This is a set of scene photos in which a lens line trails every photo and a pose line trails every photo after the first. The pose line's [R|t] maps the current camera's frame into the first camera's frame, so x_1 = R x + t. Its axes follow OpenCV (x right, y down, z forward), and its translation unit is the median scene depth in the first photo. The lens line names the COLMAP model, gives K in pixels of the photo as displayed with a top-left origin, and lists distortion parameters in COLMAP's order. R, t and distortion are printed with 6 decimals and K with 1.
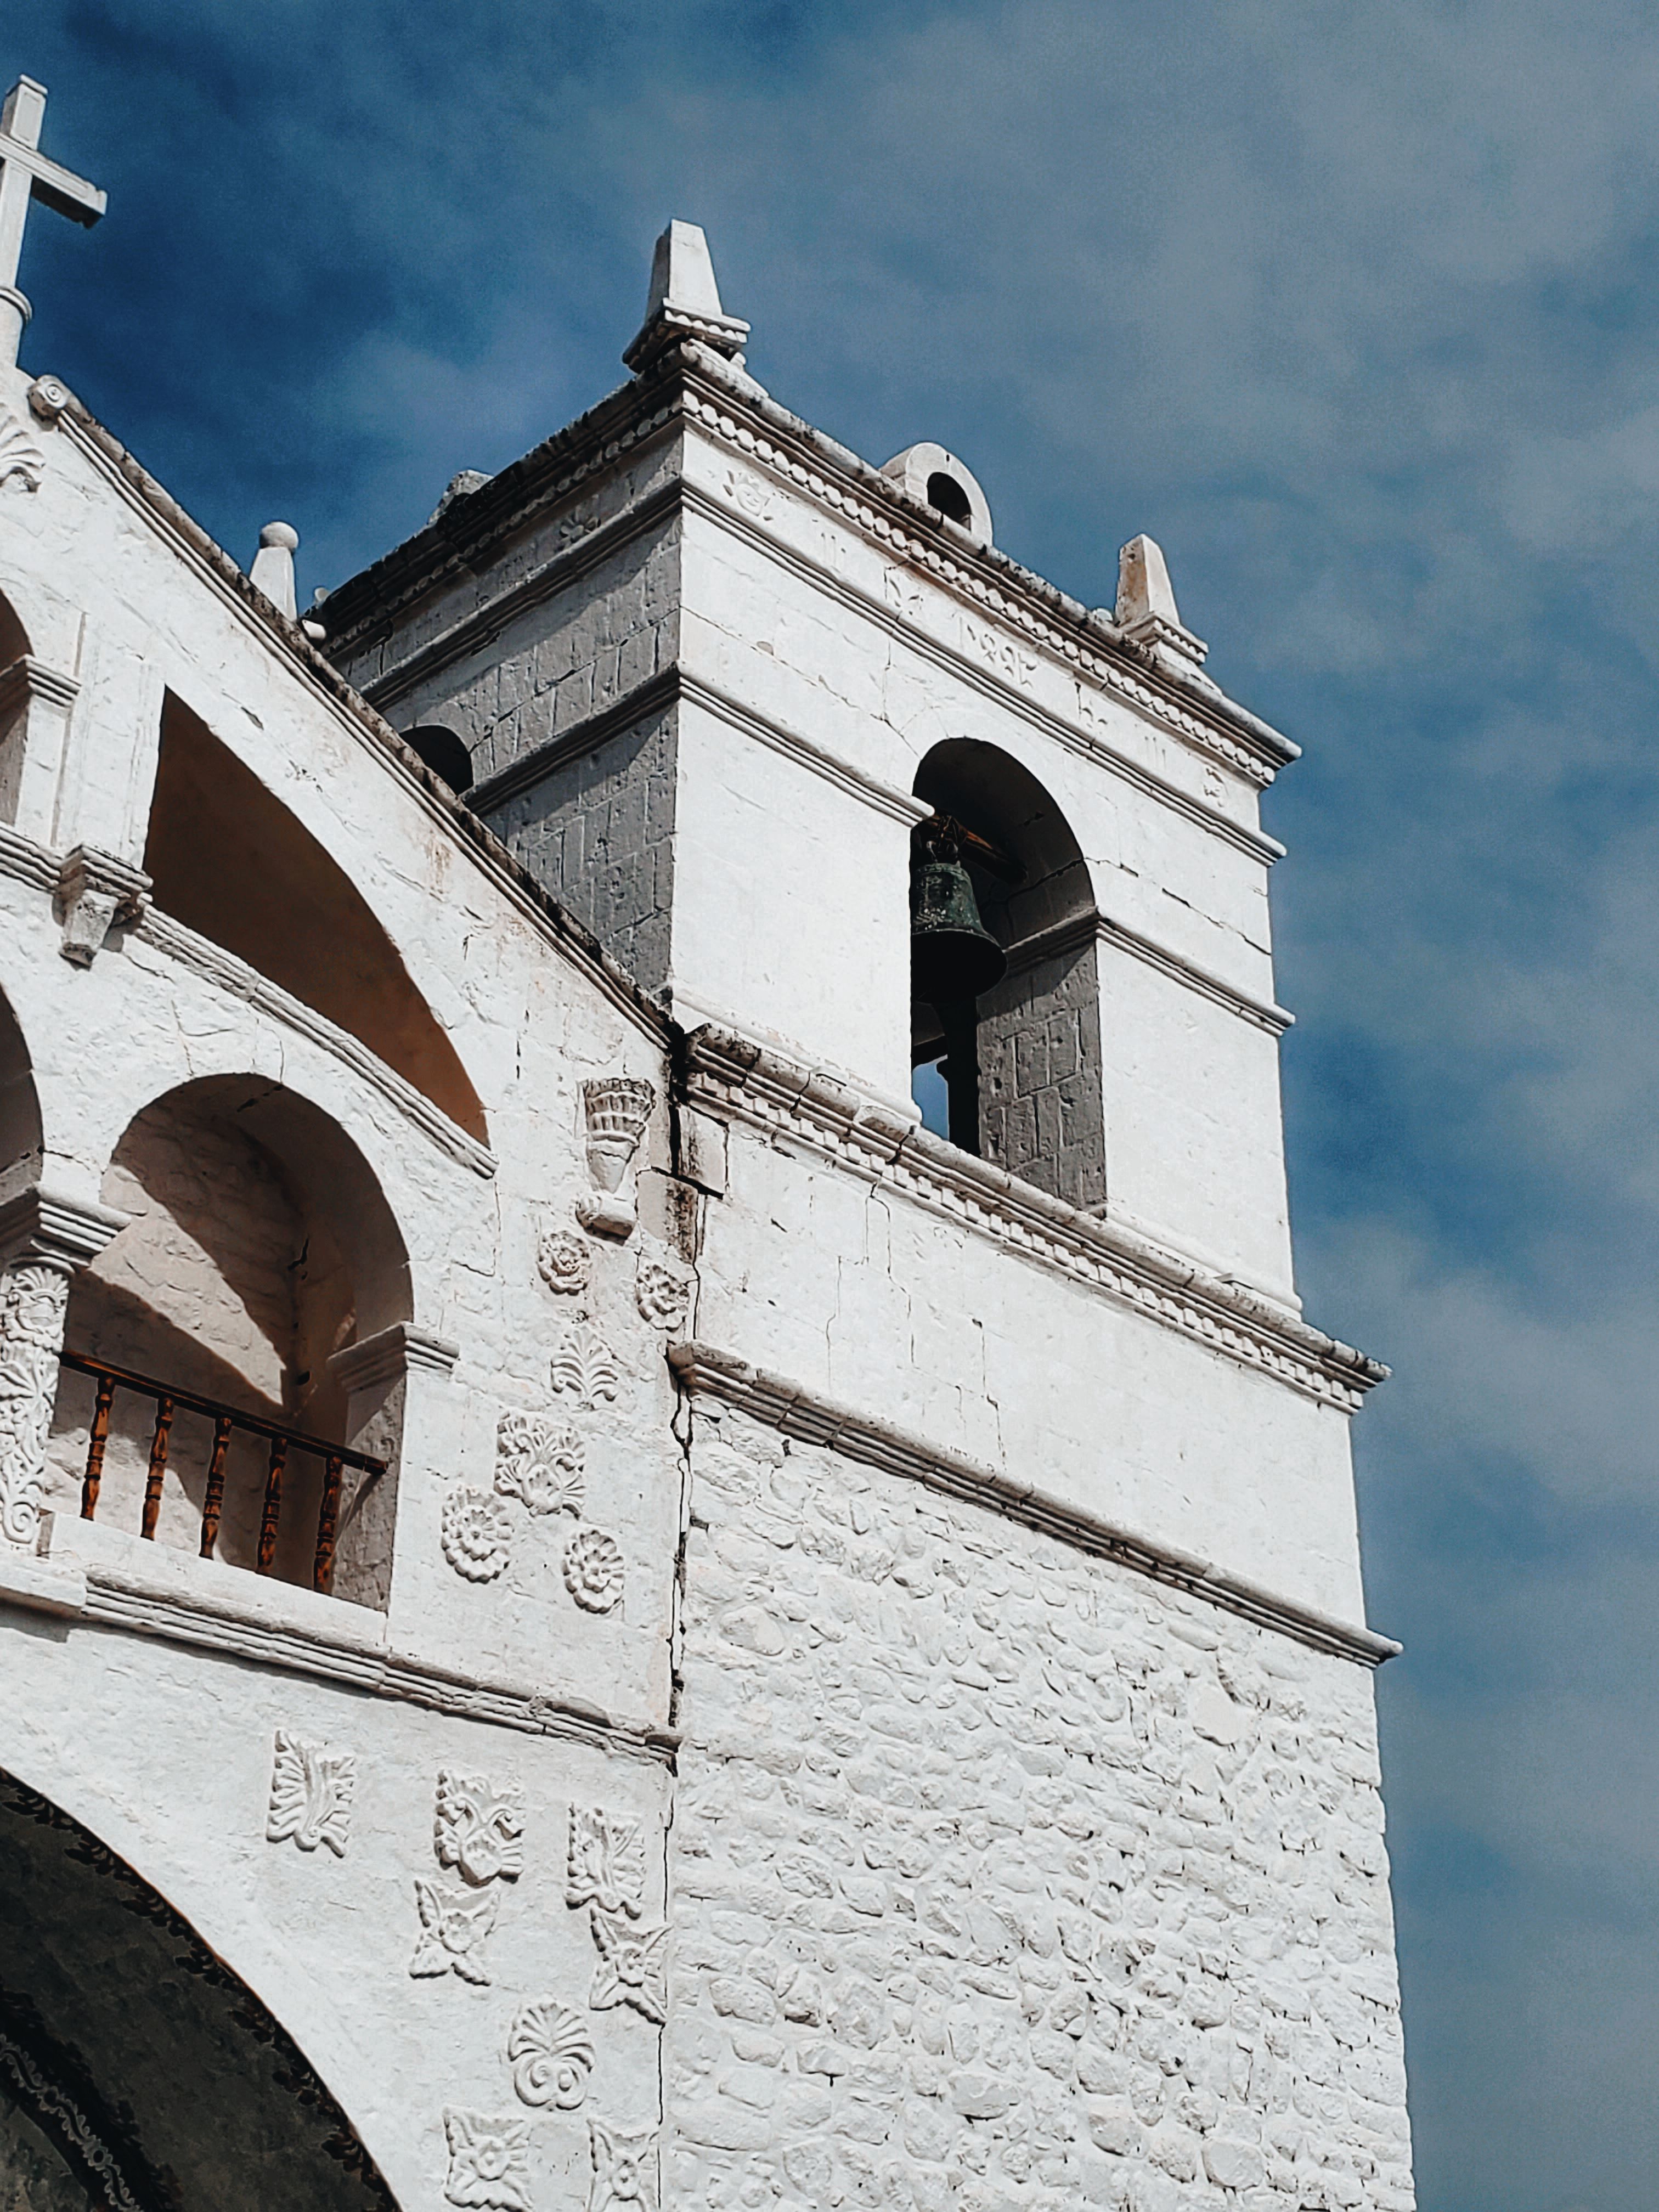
lens RADIAL K [[3166.5, 0, 829.5], [0, 3166.5, 1106.0], [0, 0, 1]] dist [0.284500, -0.964437]
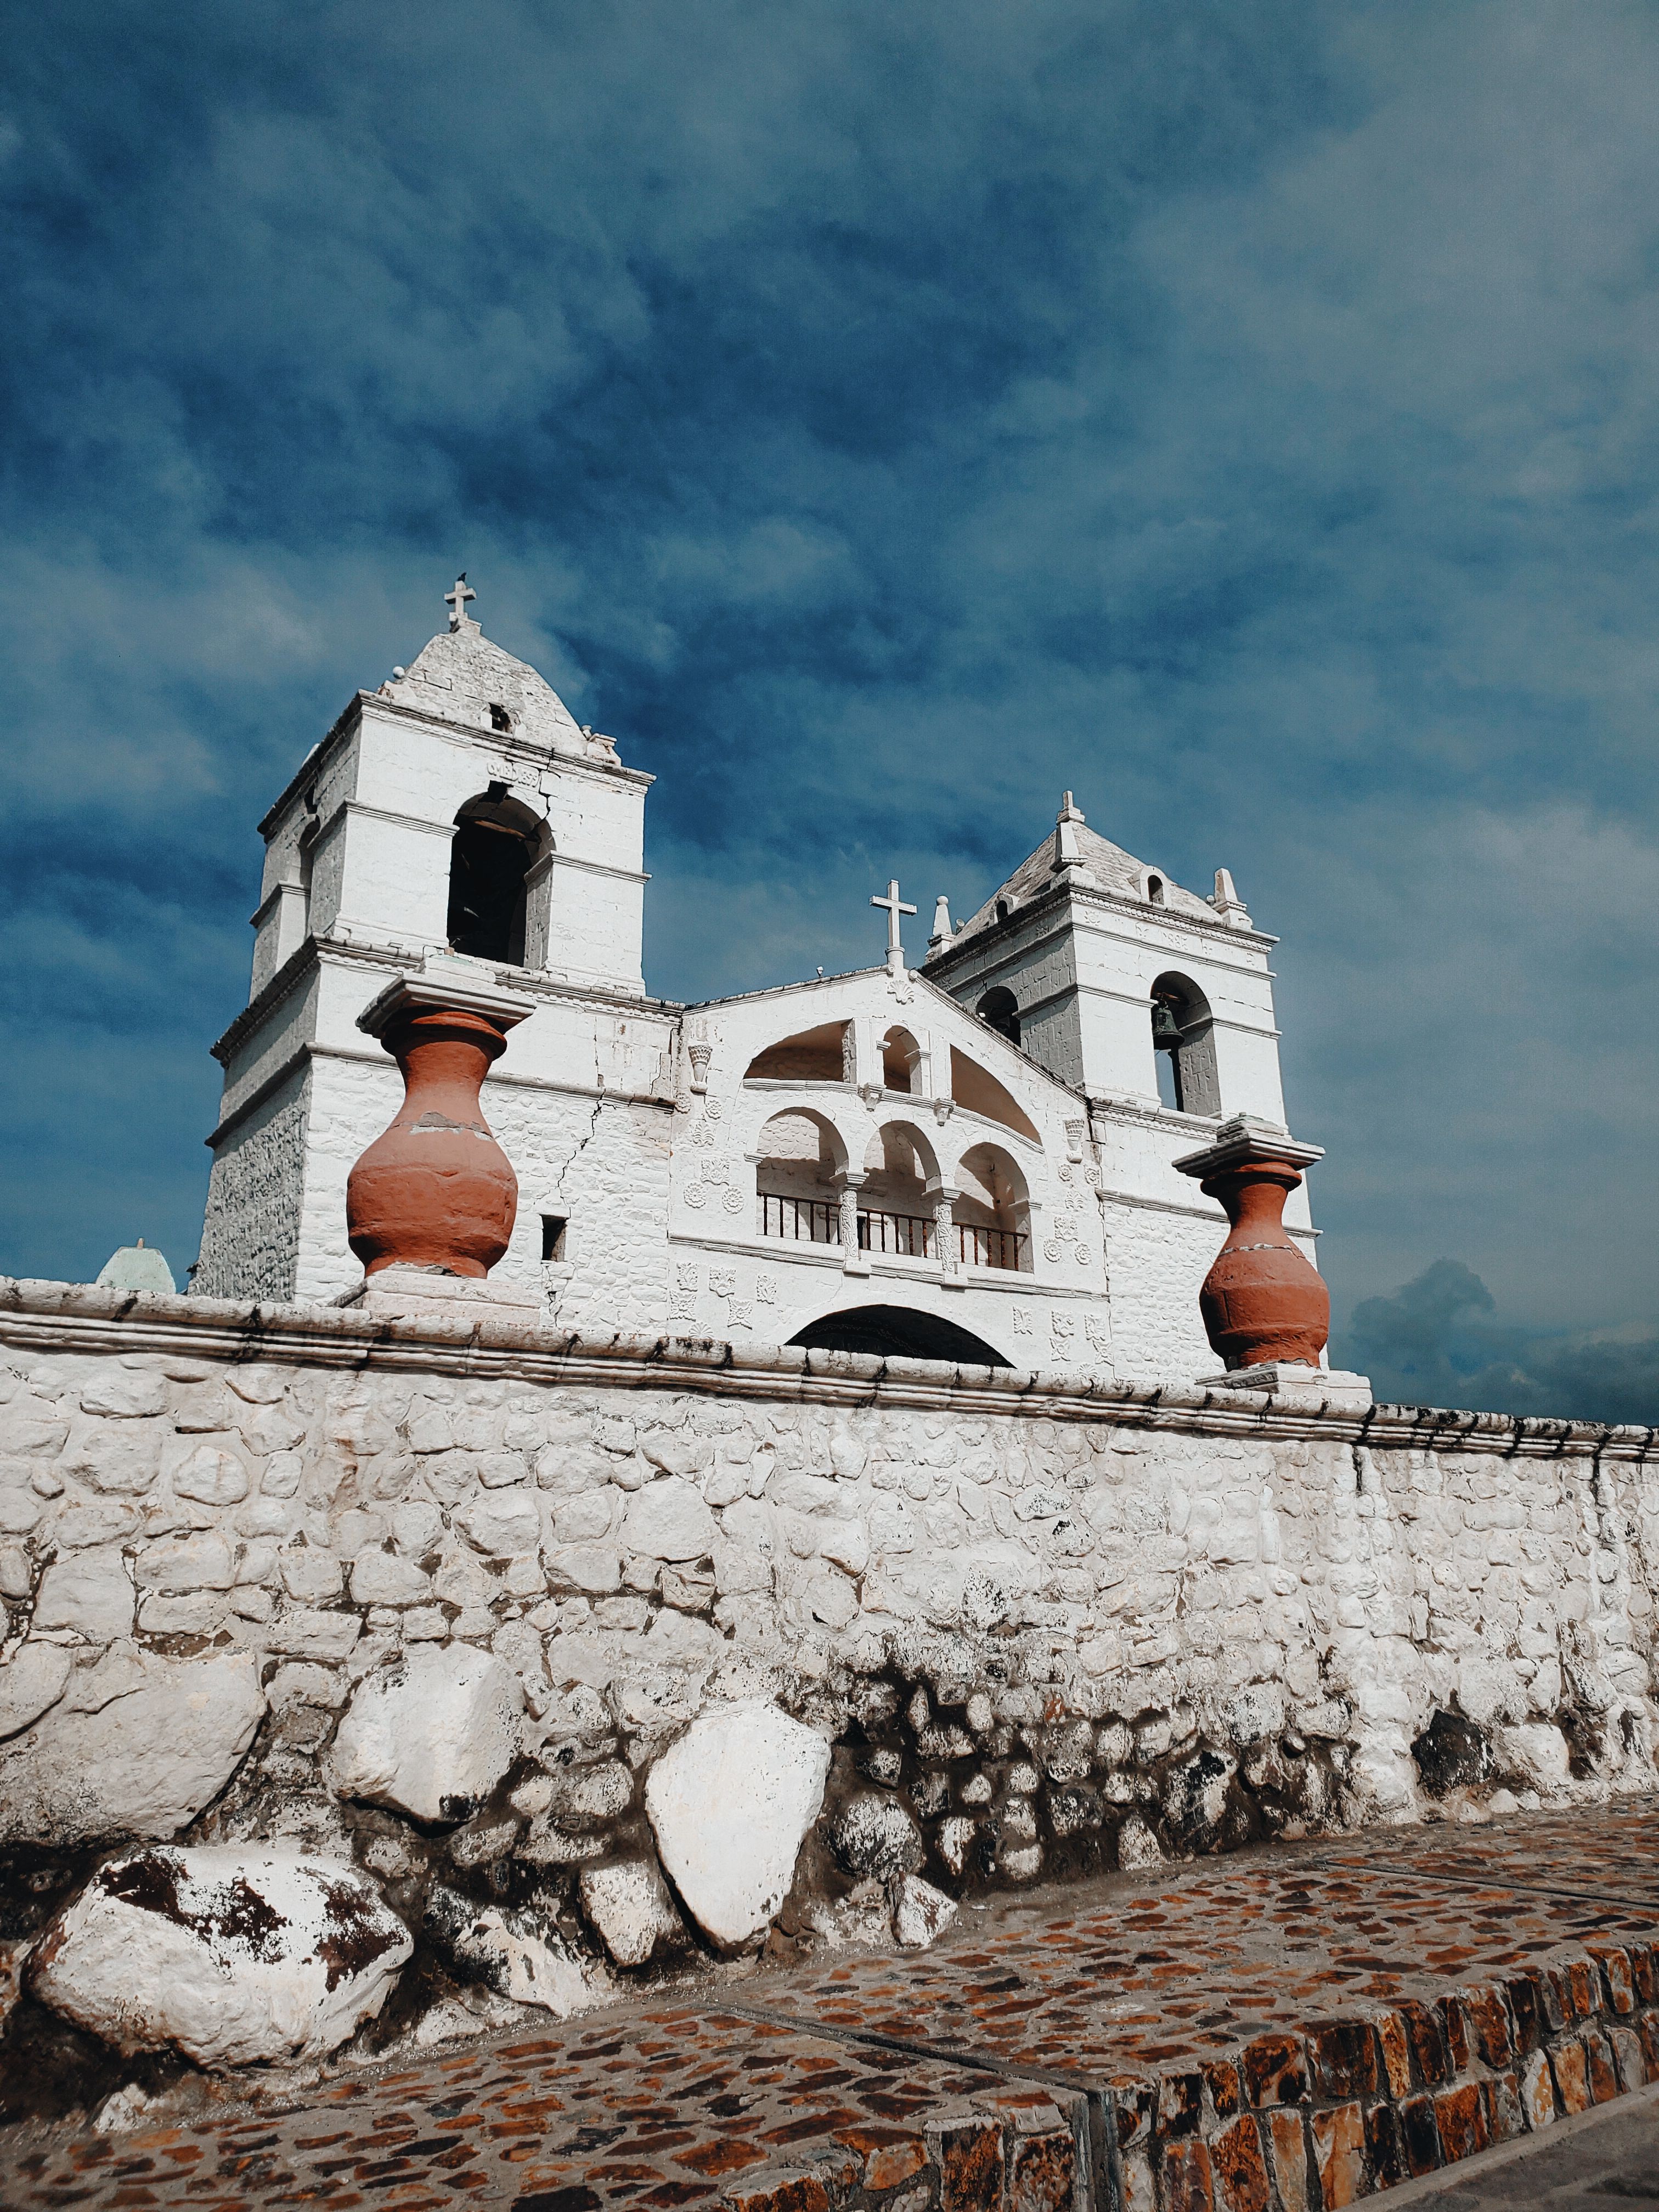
lens RADIAL K [[1656.6, 0, 823.8], [0, 1656.6, 1071.2], [0, 0, 1]] dist [0.219305, -0.000542]
pose [[0.975212, -0.090342, -0.201990, 0.045616], [0.124099, 0.979081, 0.161246, -0.404515], [0.183197, -0.182316, 0.966023, -0.907197]]
